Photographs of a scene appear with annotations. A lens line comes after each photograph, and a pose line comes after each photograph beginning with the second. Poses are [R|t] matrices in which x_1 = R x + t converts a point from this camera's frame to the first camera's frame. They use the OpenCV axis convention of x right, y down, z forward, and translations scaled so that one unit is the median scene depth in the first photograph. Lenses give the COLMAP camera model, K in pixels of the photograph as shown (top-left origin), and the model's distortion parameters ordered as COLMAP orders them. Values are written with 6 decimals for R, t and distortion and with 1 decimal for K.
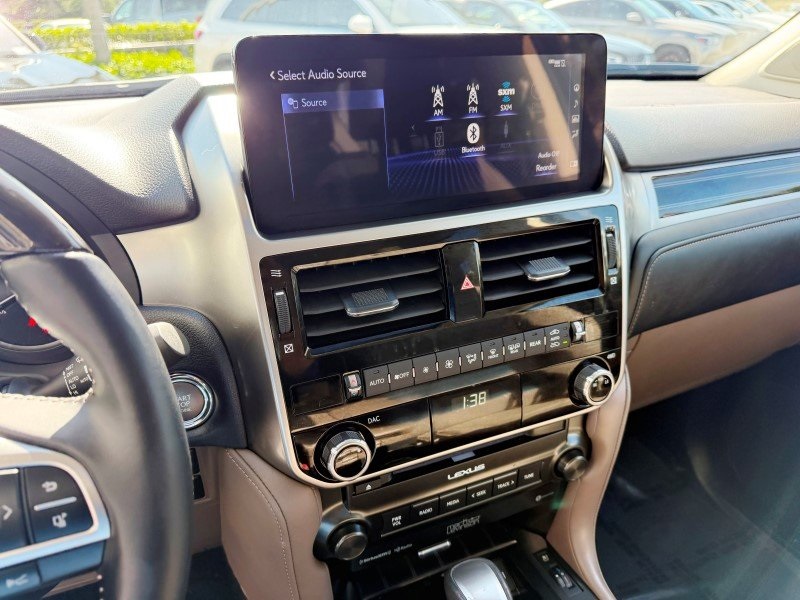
lens RADIAL K [[578.8, 0, 400.8], [0, 578.8, 300.8], [0, 0, 1]] dist [0.056801, -0.100536]
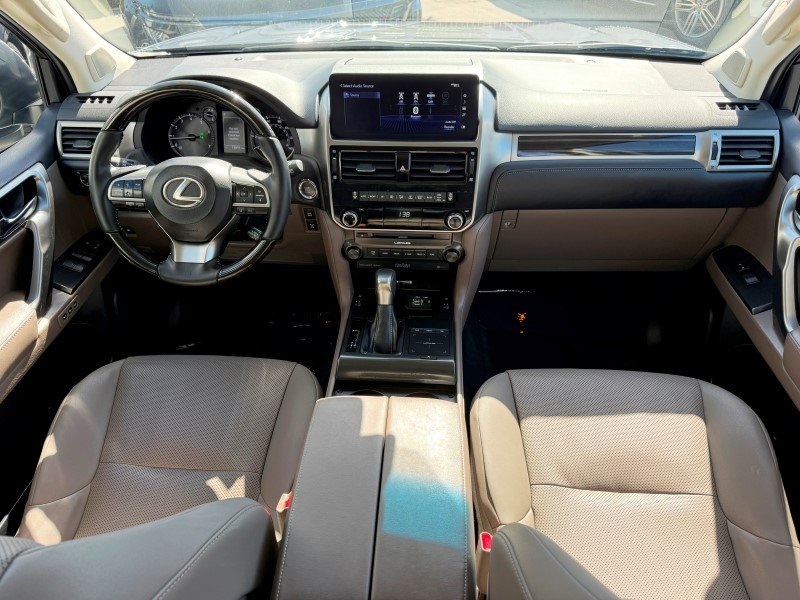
lens RADIAL K [[554.8, 0, 400.0], [0, 554.8, 300.0], [0, 0, 1]] dist [0.028259, -0.001509]
pose [[0.888059, 0.276388, -0.367371, 1.128101], [-0.189445, 0.948107, 0.255349, -0.096457], [0.418882, -0.157168, 0.894335, -1.305313]]
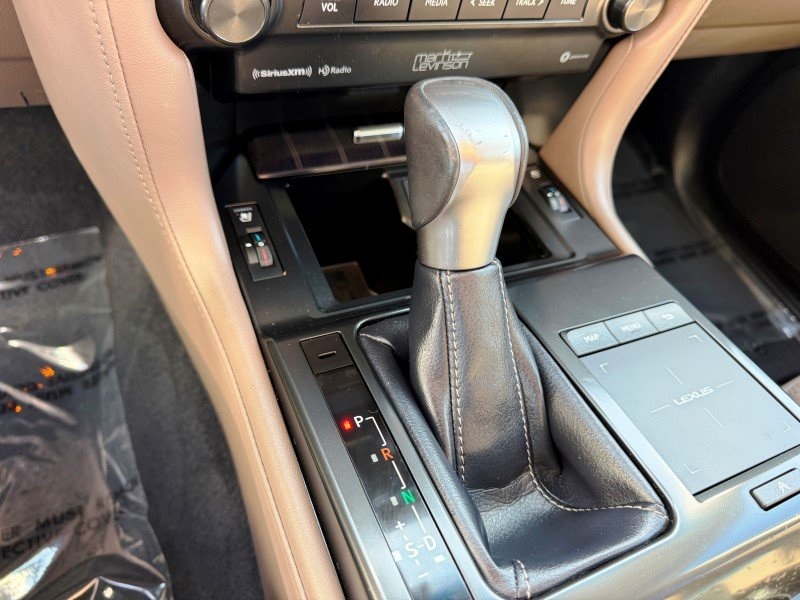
lens RADIAL K [[577.0, 0, 400.0], [0, 577.0, 300.0], [0, 0, 1]] dist [-0.002391, -0.002751]
pose [[0.982079, 0.123602, 0.142279, 0.014496], [-0.173210, 0.889490, 0.422854, 0.396287], [-0.074290, -0.439920, 0.894959, 0.420320]]
